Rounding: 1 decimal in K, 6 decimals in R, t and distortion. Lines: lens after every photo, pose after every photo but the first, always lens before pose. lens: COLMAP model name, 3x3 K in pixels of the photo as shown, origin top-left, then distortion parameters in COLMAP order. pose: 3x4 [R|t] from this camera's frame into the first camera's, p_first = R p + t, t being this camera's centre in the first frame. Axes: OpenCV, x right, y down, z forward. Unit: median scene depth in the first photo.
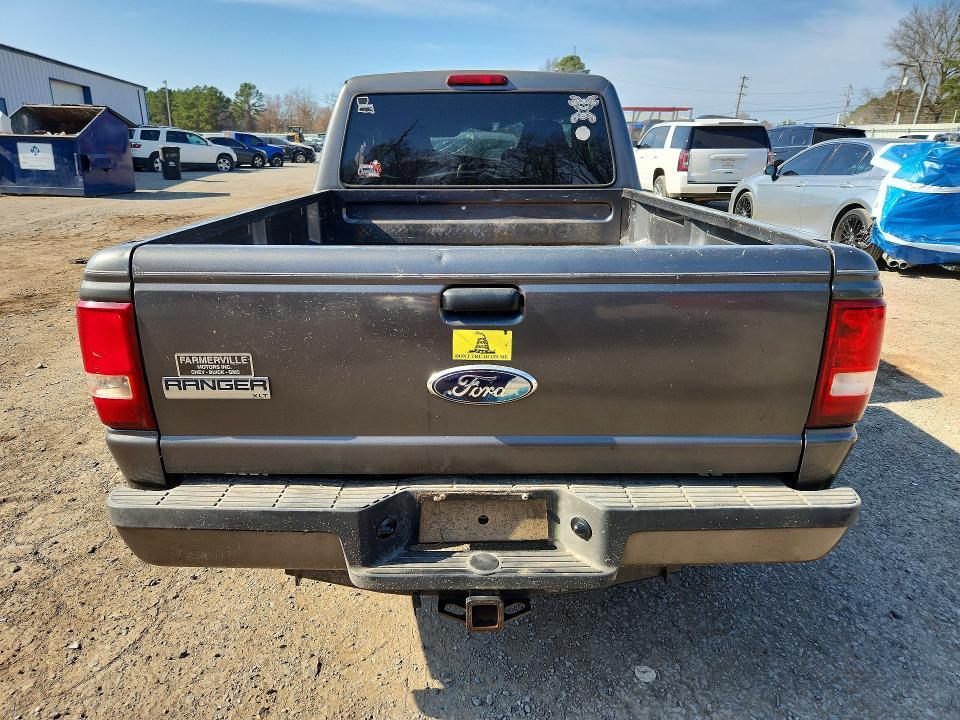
lens RADIAL K [[644.0, 0, 484.5], [0, 644.0, 359.8], [0, 0, 1]] dist [0.050970, -0.041559]
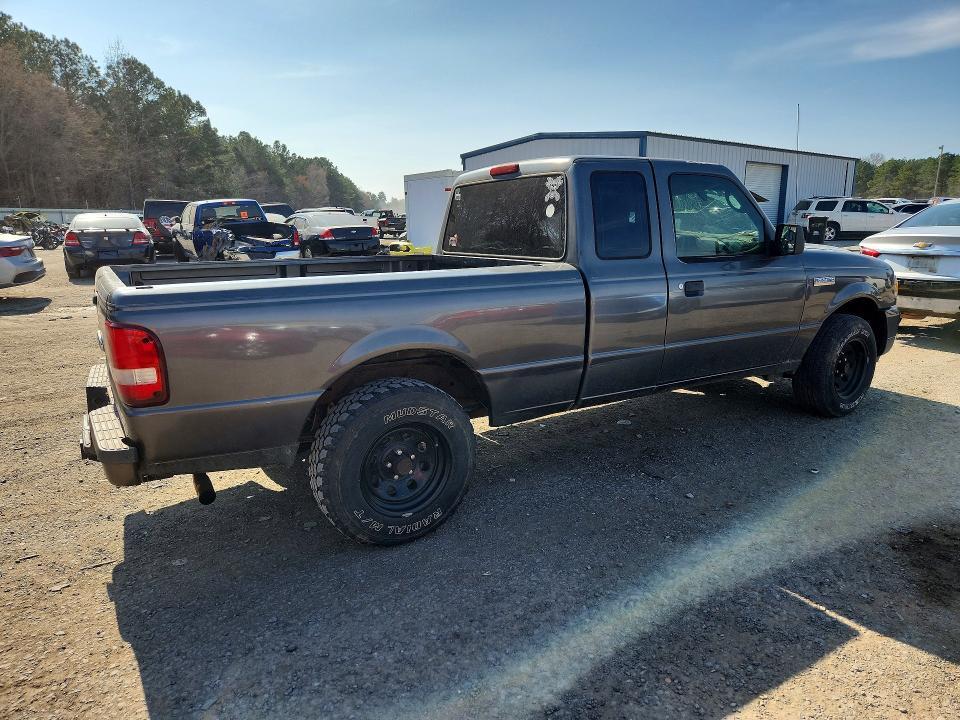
lens RADIAL K [[644.0, 0, 484.5], [0, 644.0, 359.8], [0, 0, 1]] dist [0.050970, -0.041559]
pose [[0.519999, 0.169218, -0.837238, 1.036256], [-0.250396, 0.967317, 0.039991, -0.125667], [0.816642, 0.188846, 0.545375, 0.373164]]
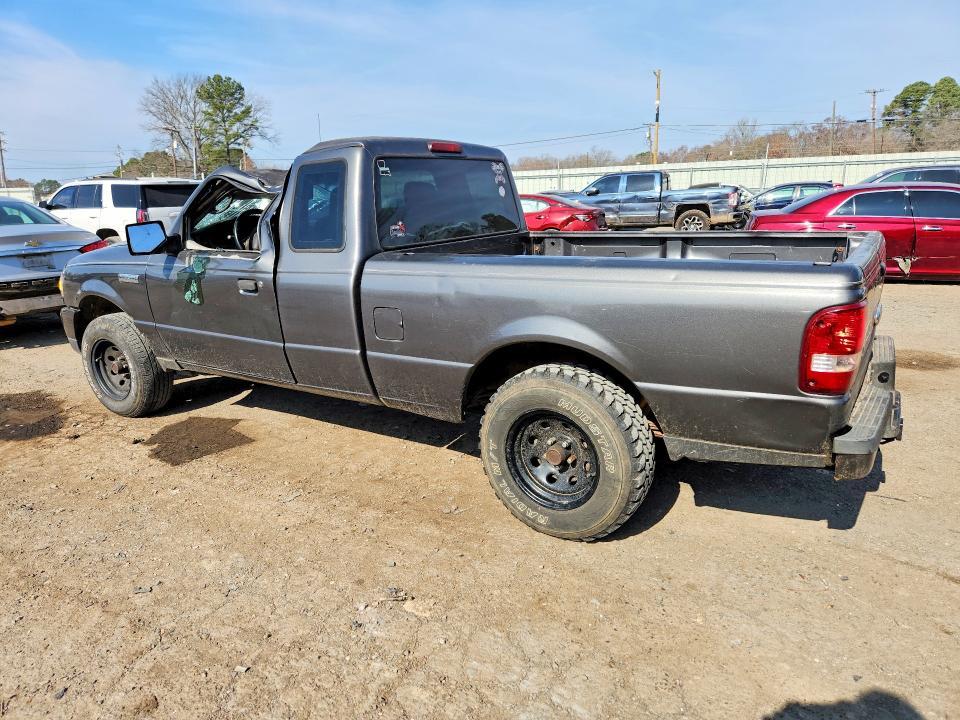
lens RADIAL K [[639.5, 0, 480.0], [0, 639.5, 360.0], [0, 0, 1]] dist [0.056407, -0.045620]
pose [[0.544403, -0.230429, 0.806553, -0.977766], [0.292679, 0.953281, 0.074798, -0.138591], [-0.786107, 0.195341, 0.586411, 0.353038]]
